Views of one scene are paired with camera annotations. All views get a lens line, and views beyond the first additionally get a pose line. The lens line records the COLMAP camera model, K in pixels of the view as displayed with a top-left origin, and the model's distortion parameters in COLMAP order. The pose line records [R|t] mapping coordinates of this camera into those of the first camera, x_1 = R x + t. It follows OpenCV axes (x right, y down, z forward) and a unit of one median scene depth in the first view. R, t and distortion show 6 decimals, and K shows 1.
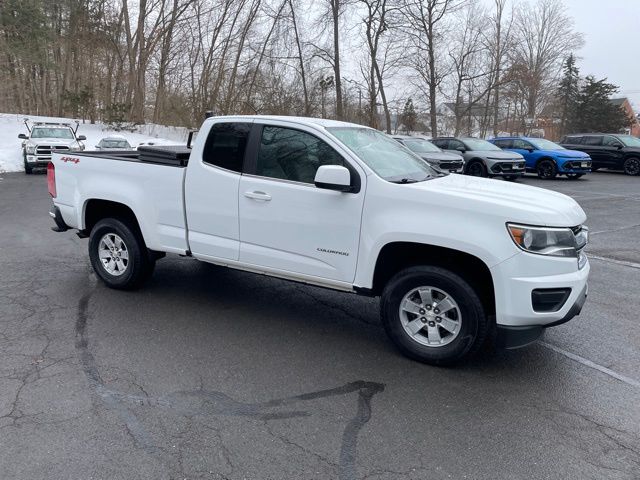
lens RADIAL K [[481.0, 0, 317.7], [0, 481.0, 235.5], [0, 0, 1]] dist [0.086954, -0.108390]
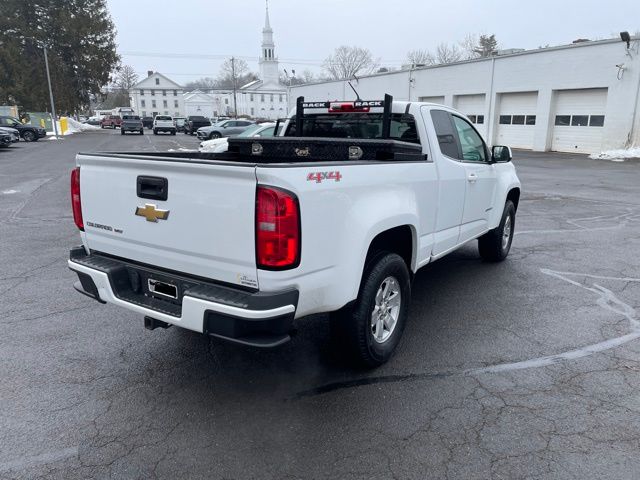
lens RADIAL K [[481.0, 0, 317.8], [0, 481.0, 234.9], [0, 0, 1]] dist [0.086954, -0.108390]
pose [[0.086868, -0.230425, 0.969205, -0.985893], [0.185684, 0.959579, 0.211494, -0.201202], [-0.978762, 0.161594, 0.126143, 0.950257]]
